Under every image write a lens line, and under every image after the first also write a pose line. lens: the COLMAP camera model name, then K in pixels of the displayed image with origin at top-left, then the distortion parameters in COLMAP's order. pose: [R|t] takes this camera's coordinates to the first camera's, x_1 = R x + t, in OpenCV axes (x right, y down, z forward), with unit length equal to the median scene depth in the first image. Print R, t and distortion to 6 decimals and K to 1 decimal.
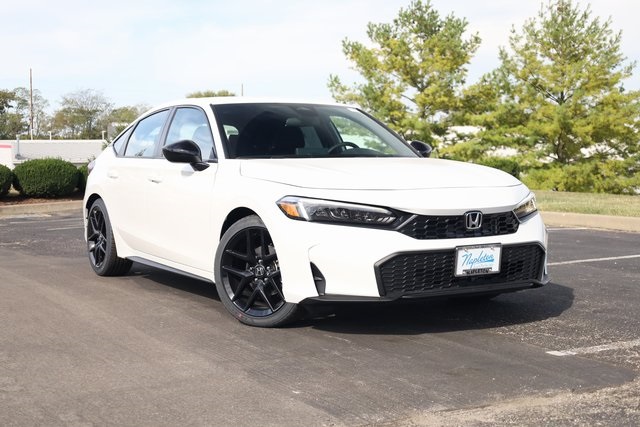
lens RADIAL K [[907.7, 0, 320.0], [0, 907.7, 213.5], [0, 0, 1]] dist [-0.027757, -0.039186]
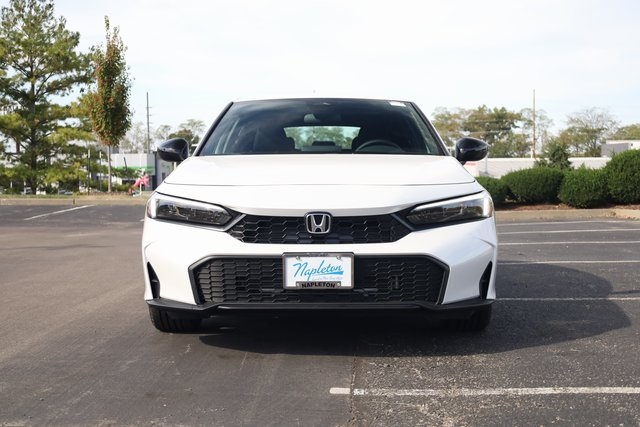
lens RADIAL K [[907.7, 0, 320.0], [0, 907.7, 213.5], [0, 0, 1]] dist [-0.027757, -0.039186]
pose [[0.848187, 0.021725, -0.529251, 0.612962], [-0.033205, 0.999374, -0.012191, 0.008571], [0.528655, 0.027914, 0.848378, 0.292244]]
